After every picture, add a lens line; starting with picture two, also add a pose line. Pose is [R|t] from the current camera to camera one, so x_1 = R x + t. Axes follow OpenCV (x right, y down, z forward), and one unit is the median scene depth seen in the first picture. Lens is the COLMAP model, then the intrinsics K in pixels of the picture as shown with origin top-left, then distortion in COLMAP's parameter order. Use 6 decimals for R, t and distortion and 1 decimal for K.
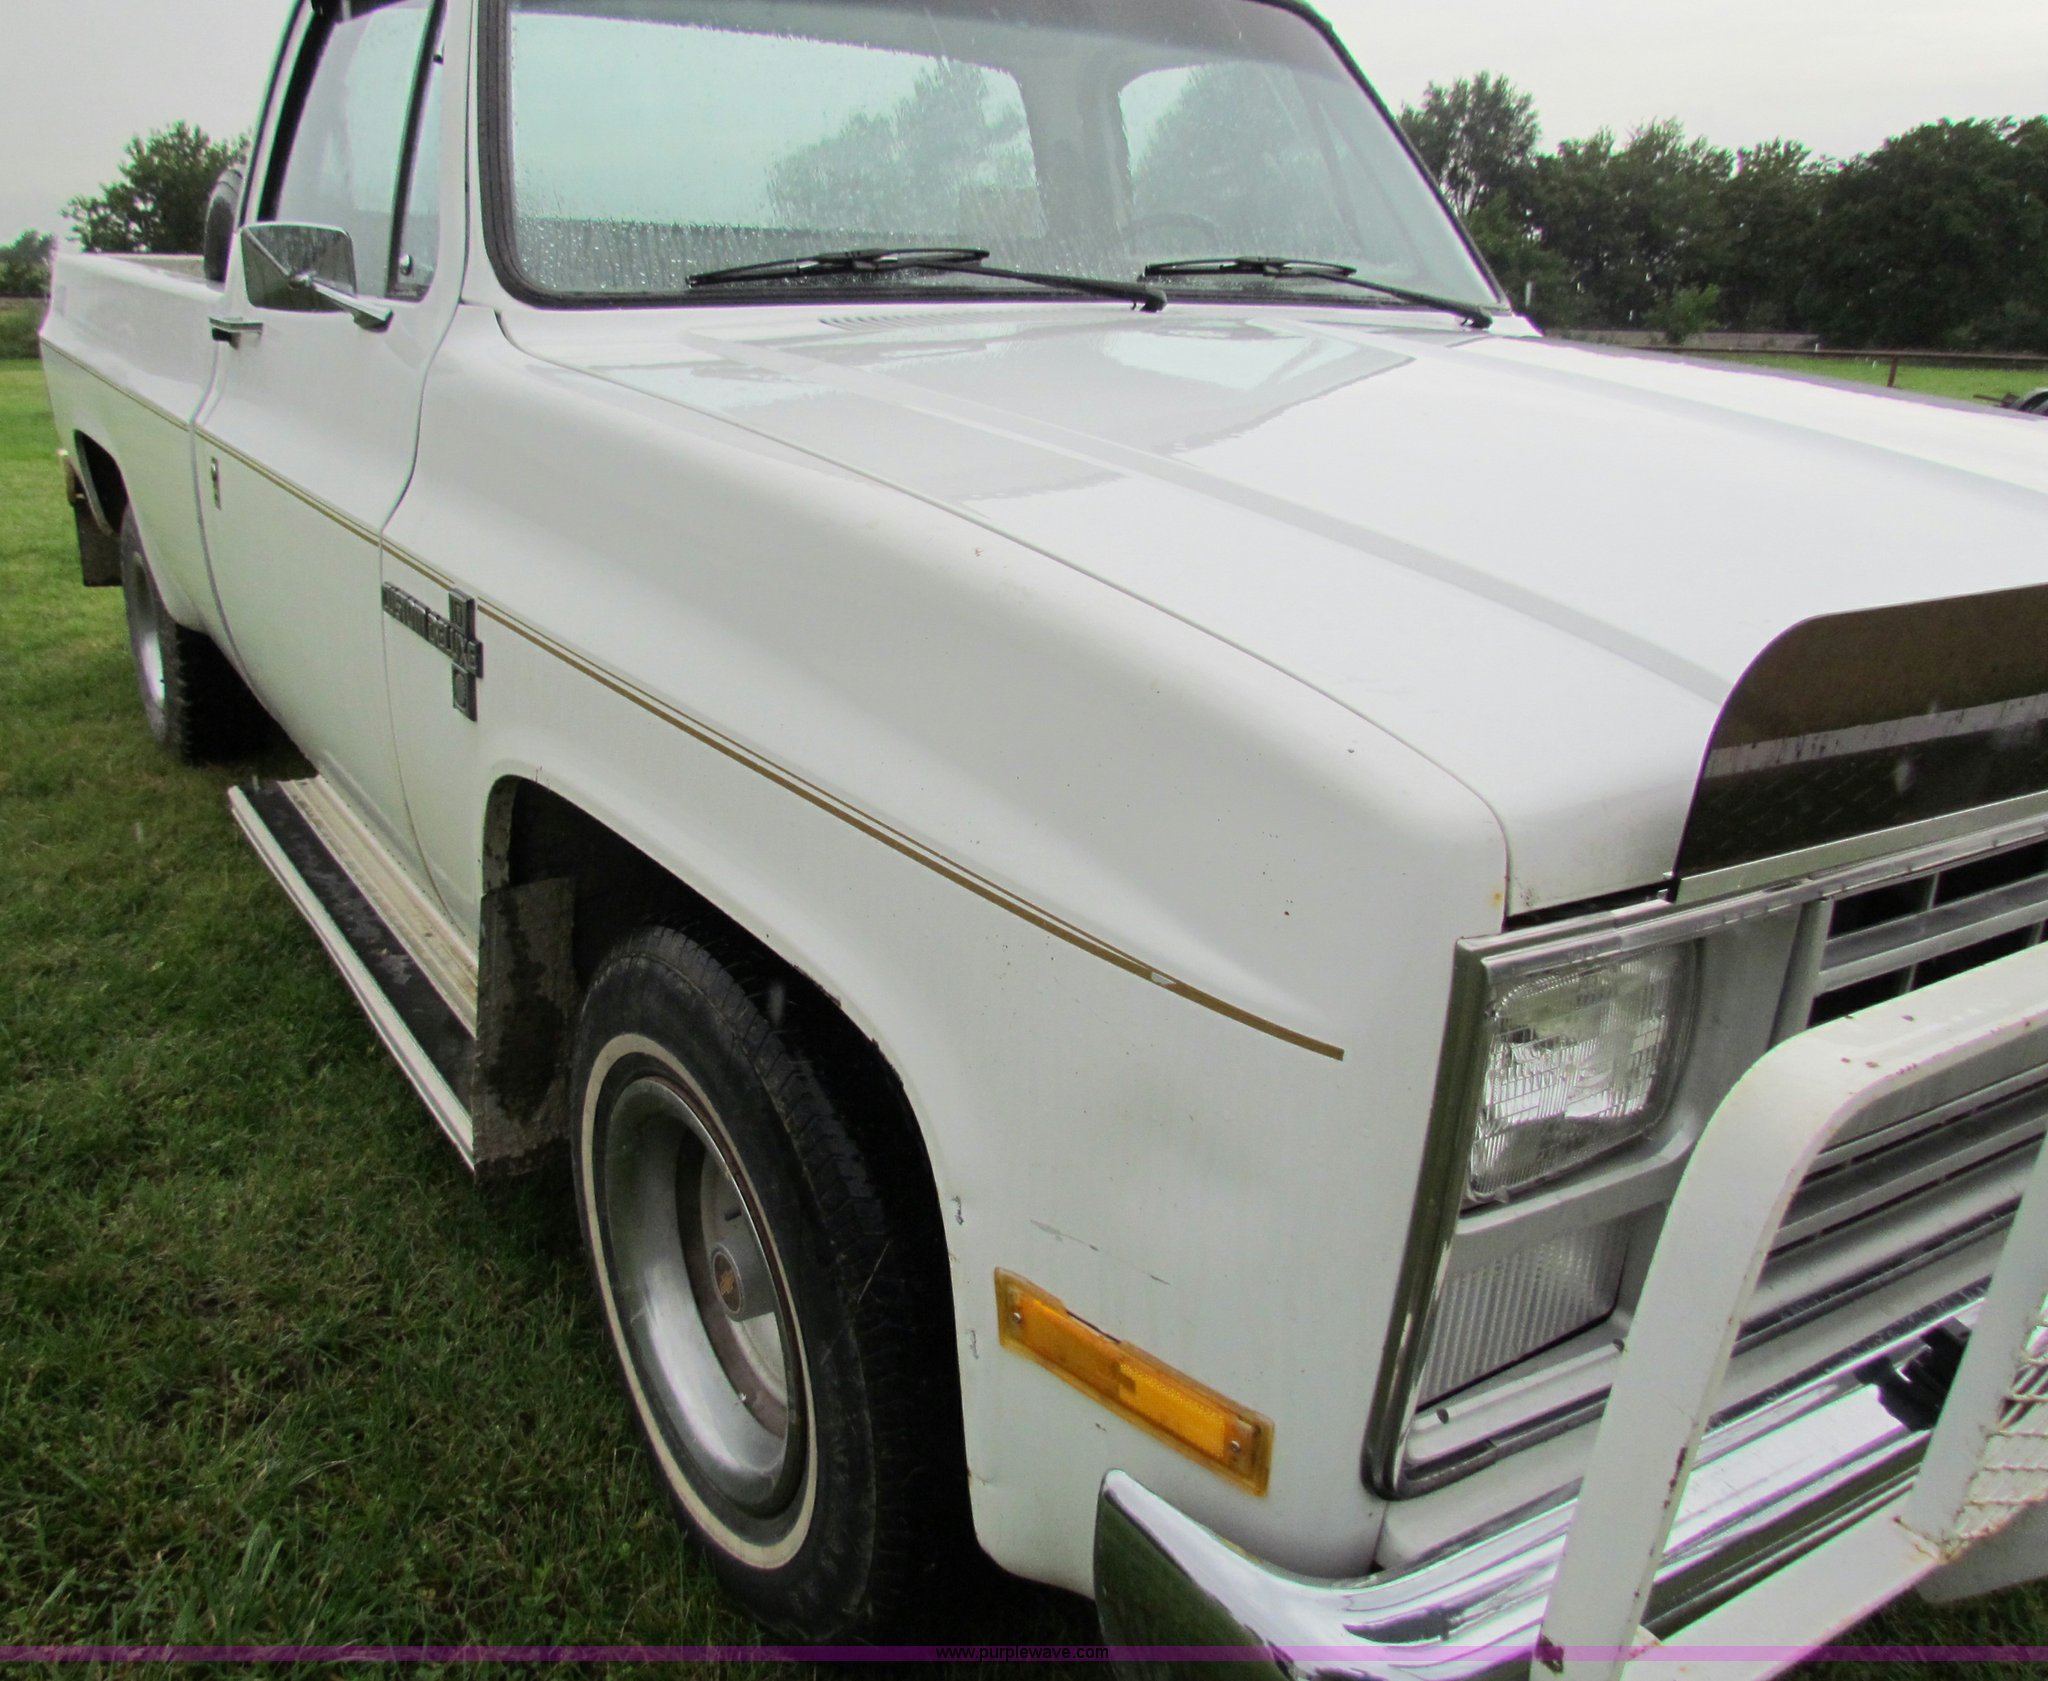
lens RADIAL K [[1711.4, 0, 1024.0], [0, 1711.4, 840.5], [0, 0, 1]] dist [0.001215, 0.001987]
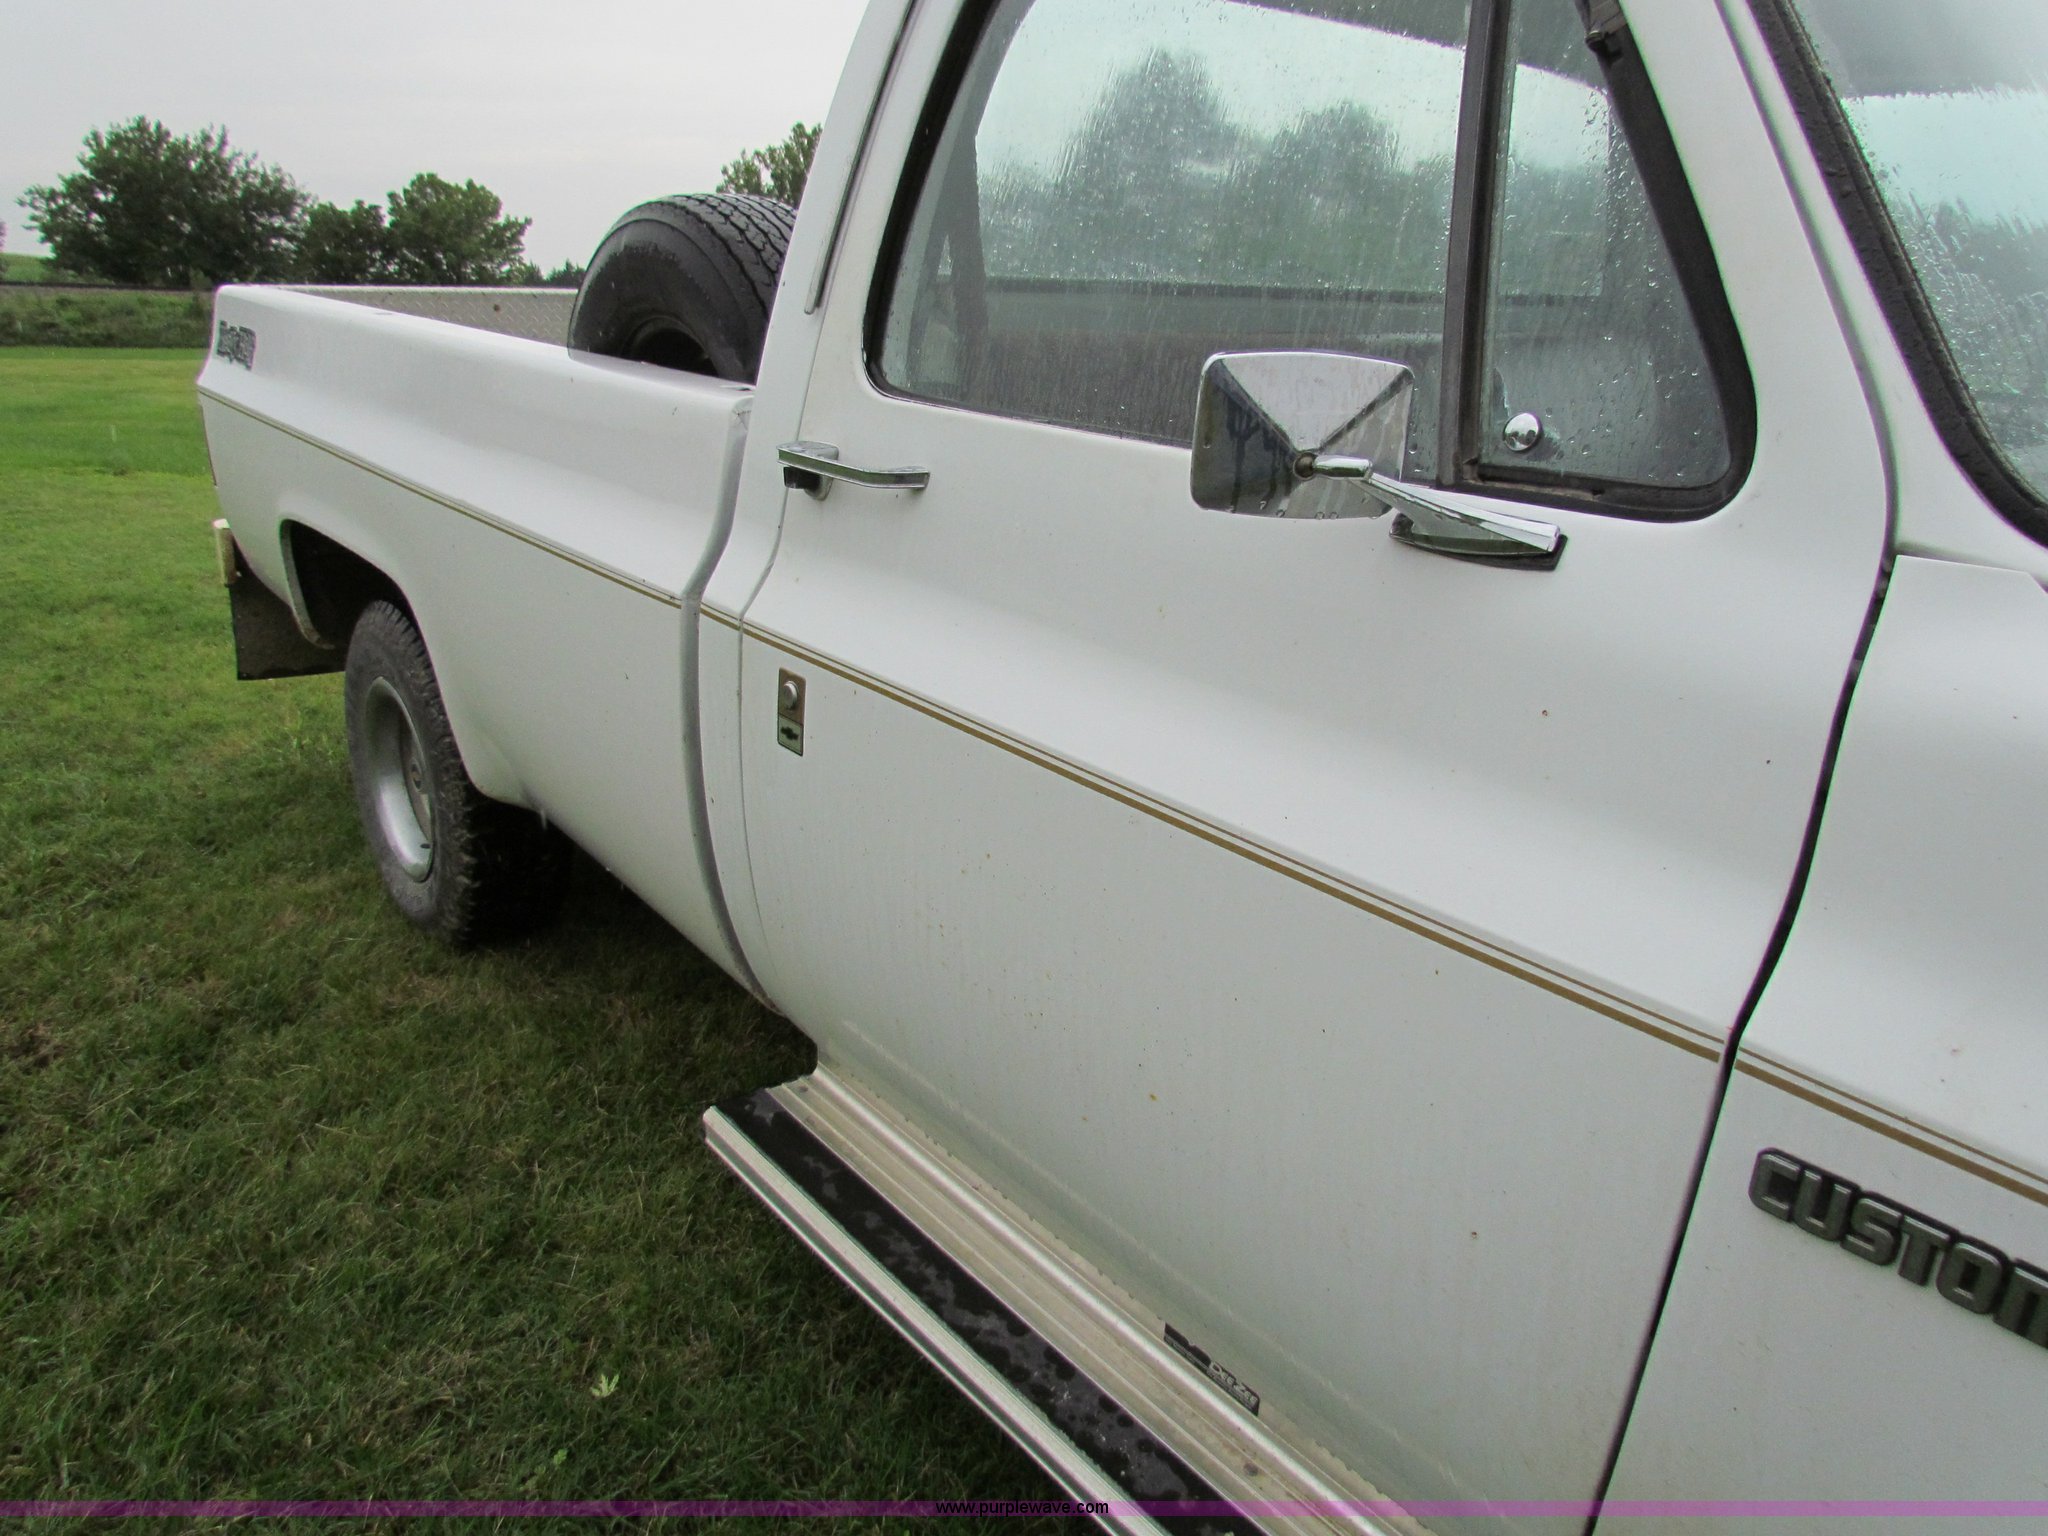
lens RADIAL K [[1363.7, 0, 1025.3], [0, 1363.7, 741.0], [0, 0, 1]] dist [-0.023773, 0.001597]
pose [[0.987185, -0.027136, 0.157257, -0.274165], [0.024440, 0.999520, 0.019053, -0.120670], [-0.157699, -0.014965, 0.987374, 0.293547]]
